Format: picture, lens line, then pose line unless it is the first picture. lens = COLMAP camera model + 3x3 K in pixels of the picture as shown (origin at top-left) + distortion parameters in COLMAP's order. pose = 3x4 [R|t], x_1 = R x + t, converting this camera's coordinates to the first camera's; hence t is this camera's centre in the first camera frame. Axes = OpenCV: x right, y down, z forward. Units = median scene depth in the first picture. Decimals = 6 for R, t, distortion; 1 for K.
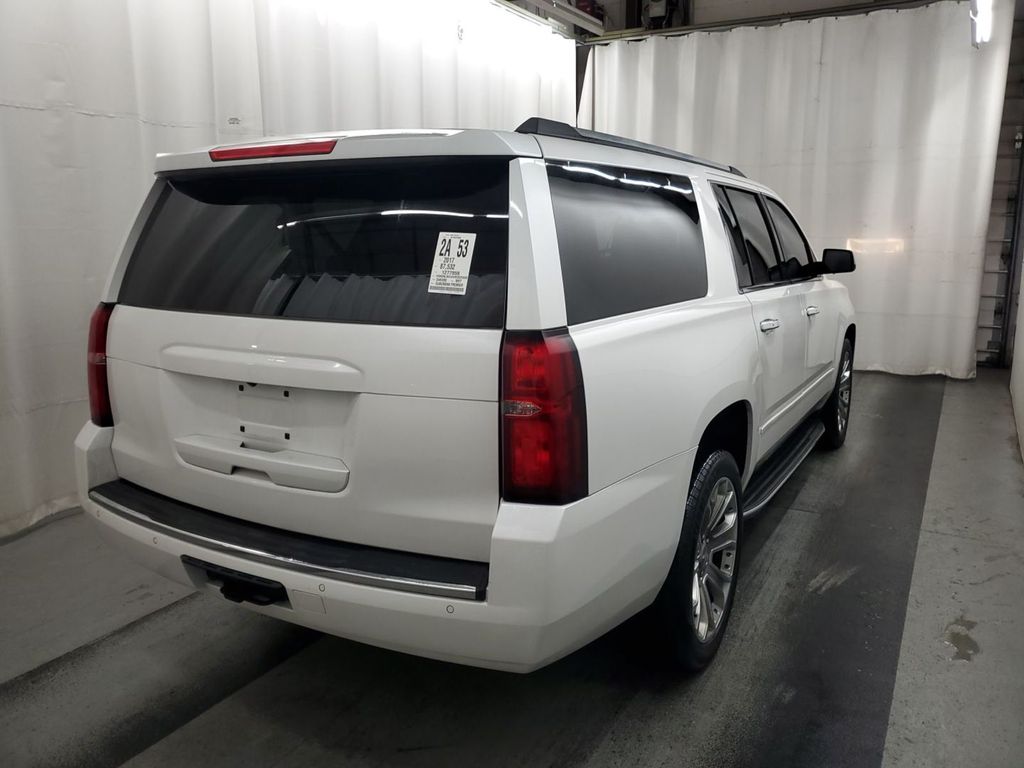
lens RADIAL K [[833.8, 0, 512.0], [0, 833.8, 384.0], [0, 0, 1]] dist [0.000328, -0.006729]
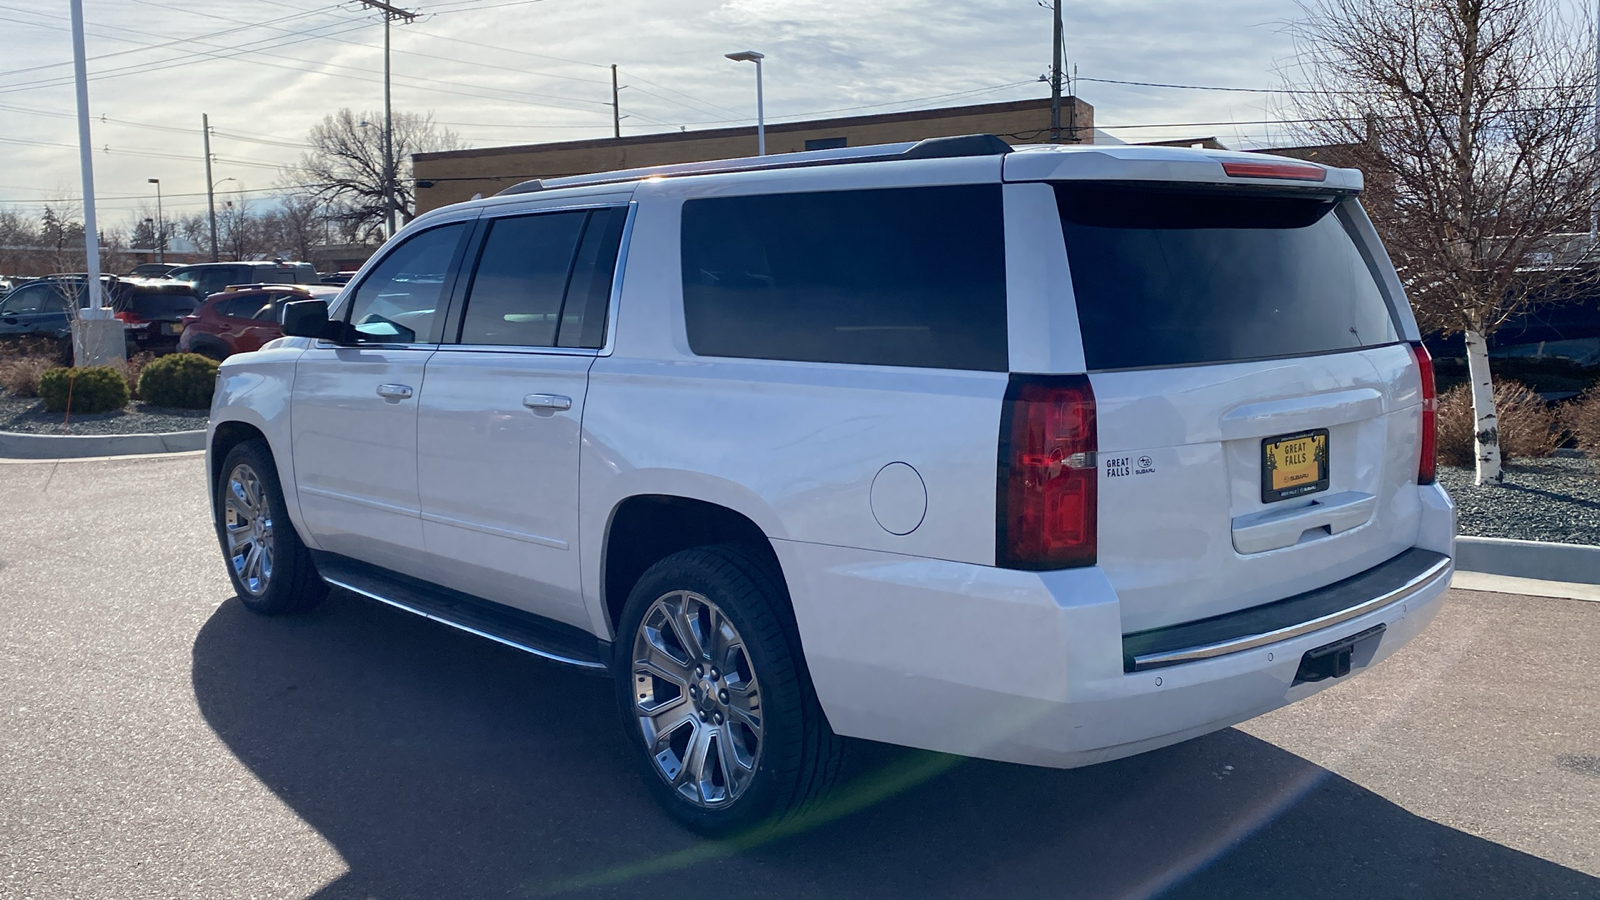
lens RADIAL K [[1420.4, 0, 800.0], [0, 1420.4, 450.0], [0, 0, 1]] dist [0.004726, -0.001297]
pose [[0.309763, -0.121965, 0.942959, -1.846403], [0.182794, 0.980878, 0.066822, -0.175655], [-0.933077, 0.151669, 0.326134, 0.981491]]
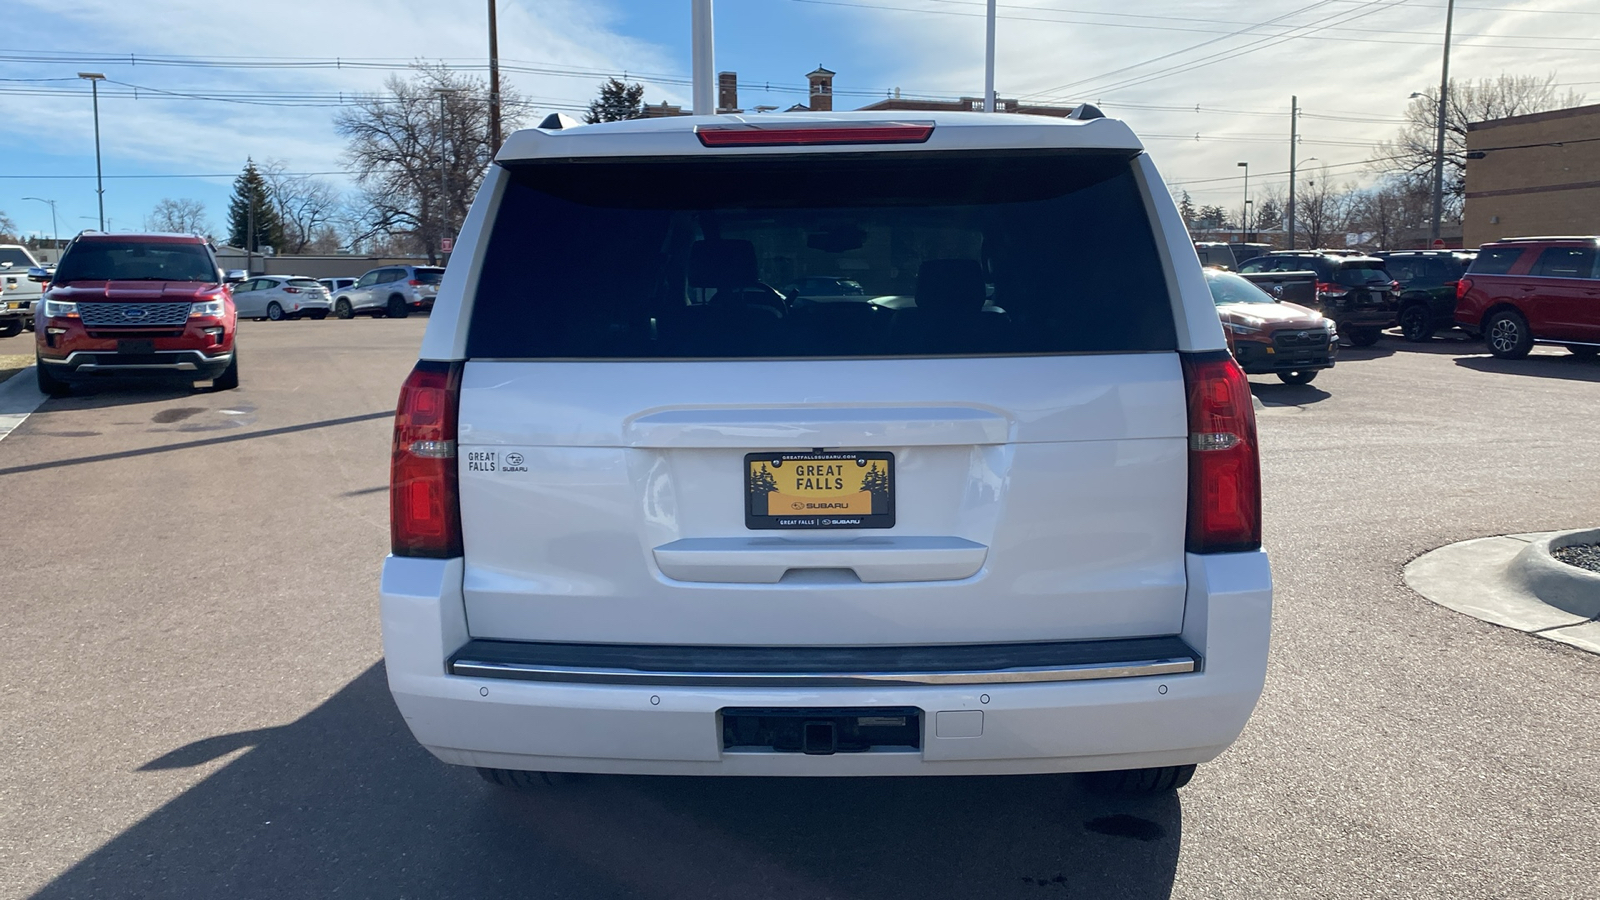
lens RADIAL K [[1420.4, 0, 800.0], [0, 1420.4, 450.0], [0, 0, 1]] dist [0.004726, -0.001297]
pose [[0.883149, -0.071581, 0.463599, -0.869255], [0.096812, 0.994825, -0.030821, 0.033739], [-0.458994, 0.072101, 0.885509, -0.084761]]
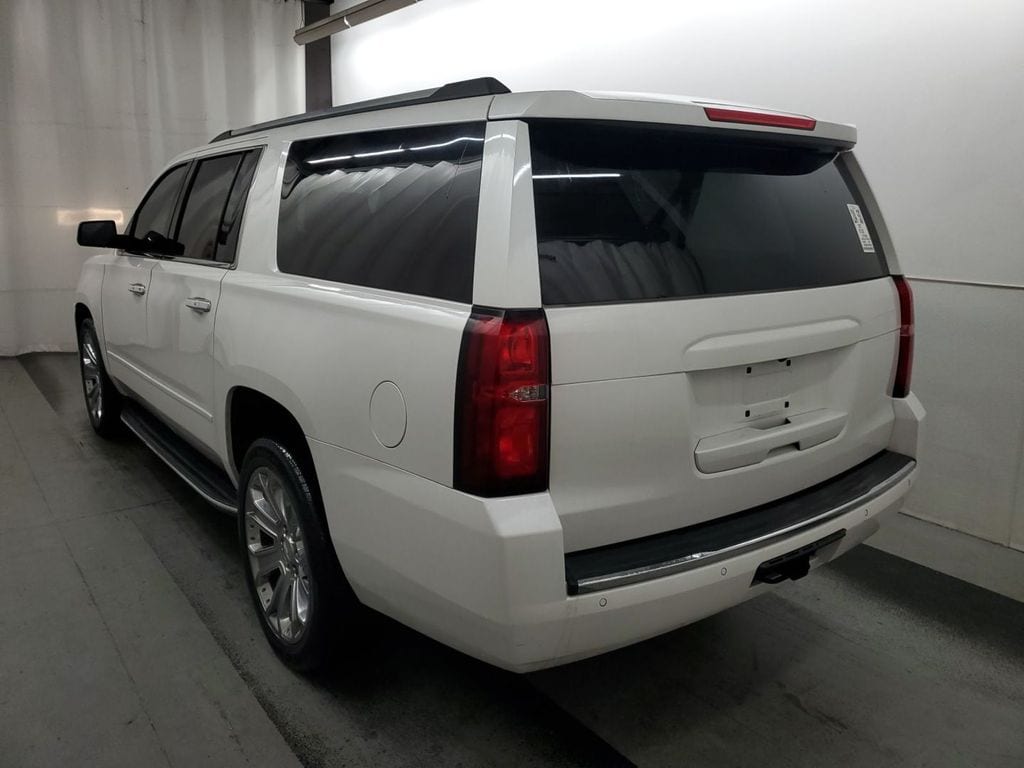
lens RADIAL K [[833.8, 0, 512.0], [0, 833.8, 384.0], [0, 0, 1]] dist [0.000328, -0.006729]
pose [[0.375406, -0.191190, 0.906927, -1.279874], [0.160387, 0.977132, 0.139600, -0.154075], [-0.912878, 0.093052, 0.397486, 0.873412]]
